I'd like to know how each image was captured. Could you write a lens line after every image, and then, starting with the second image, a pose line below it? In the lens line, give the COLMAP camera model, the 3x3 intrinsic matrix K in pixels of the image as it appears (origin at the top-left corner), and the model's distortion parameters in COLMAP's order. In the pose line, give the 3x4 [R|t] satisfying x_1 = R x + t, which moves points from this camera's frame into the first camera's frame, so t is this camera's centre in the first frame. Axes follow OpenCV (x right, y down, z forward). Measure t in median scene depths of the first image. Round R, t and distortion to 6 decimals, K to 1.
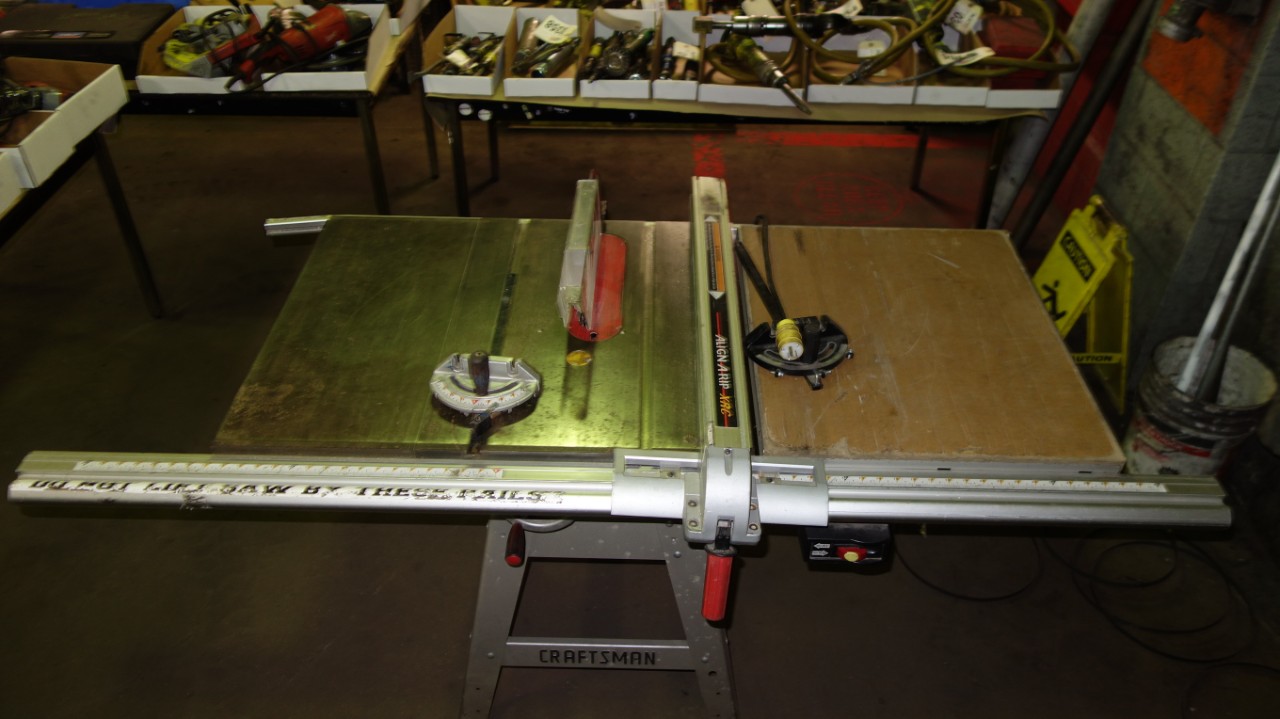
lens RADIAL K [[996.9, 0, 641.1], [0, 996.9, 385.1], [0, 0, 1]] dist [0.001848, -0.000301]
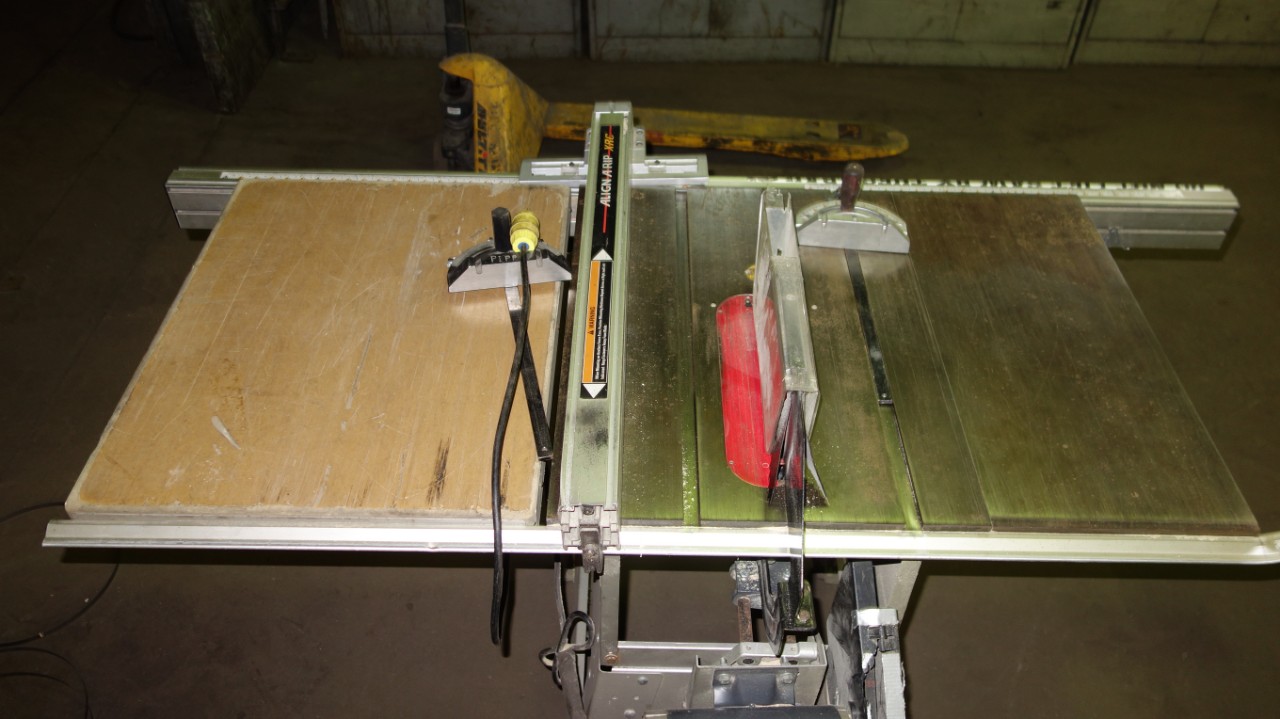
lens RADIAL K [[996.9, 0, 641.1], [0, 996.9, 385.1], [0, 0, 1]] dist [0.001848, -0.000301]
pose [[-0.999361, -0.018933, -0.030311, 0.068260], [-0.032406, 0.122453, 0.991945, -0.890868], [-0.015069, 0.992294, -0.122988, 1.218812]]
